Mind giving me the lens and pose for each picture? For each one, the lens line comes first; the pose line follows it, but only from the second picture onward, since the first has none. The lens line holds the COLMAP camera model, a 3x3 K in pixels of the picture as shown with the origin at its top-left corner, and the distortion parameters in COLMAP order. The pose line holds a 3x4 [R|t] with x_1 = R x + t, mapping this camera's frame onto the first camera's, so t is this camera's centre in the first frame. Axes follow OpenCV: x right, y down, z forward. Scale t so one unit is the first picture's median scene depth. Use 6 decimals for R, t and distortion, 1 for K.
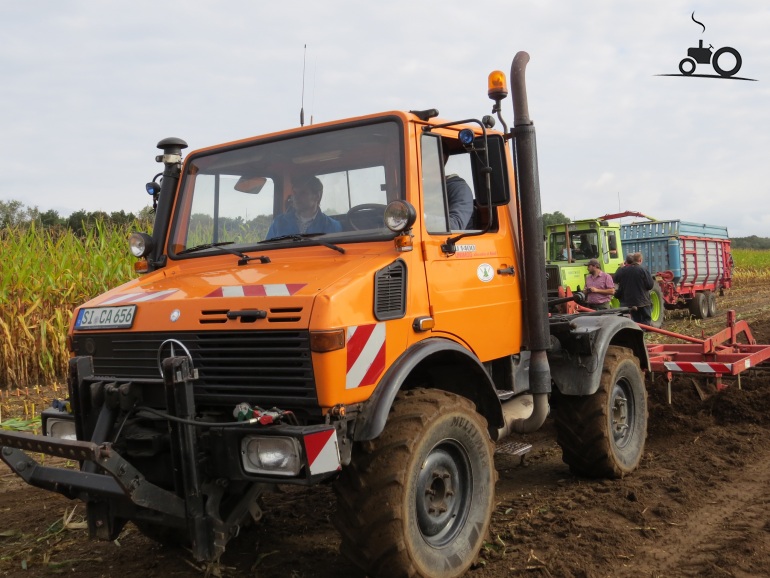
lens RADIAL K [[838.4, 0, 385.0], [0, 838.4, 289.0], [0, 0, 1]] dist [-0.030388, -0.001037]
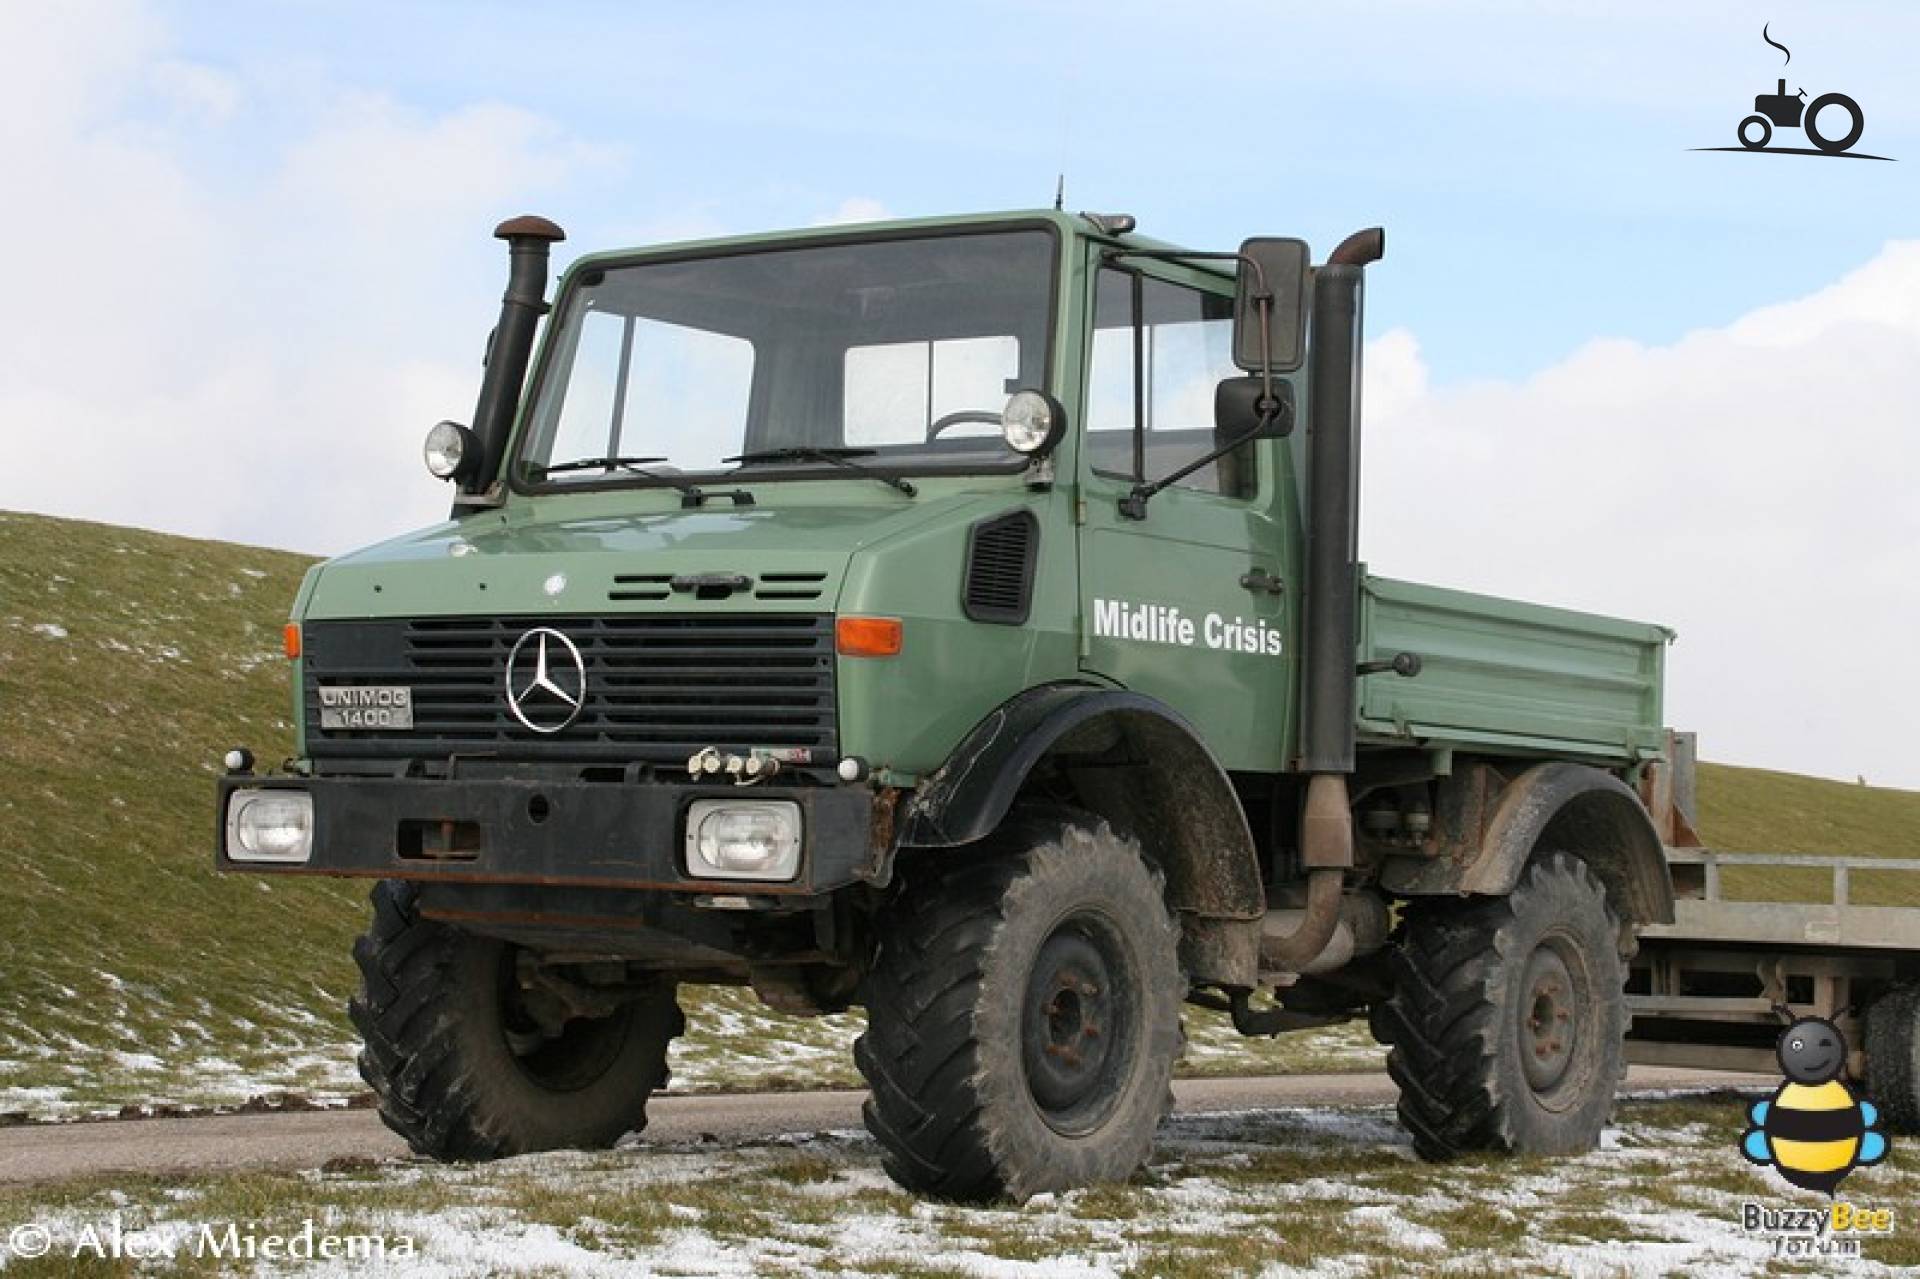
lens RADIAL K [[3061.9, 0, 960.0], [0, 3061.9, 639.5], [0, 0, 1]] dist [0.386663, 0.023179]
pose [[0.995473, 0.092808, -0.020514, 0.021648], [-0.094030, 0.993105, -0.070004, 0.158849], [0.013876, 0.071617, 0.997336, -0.739650]]
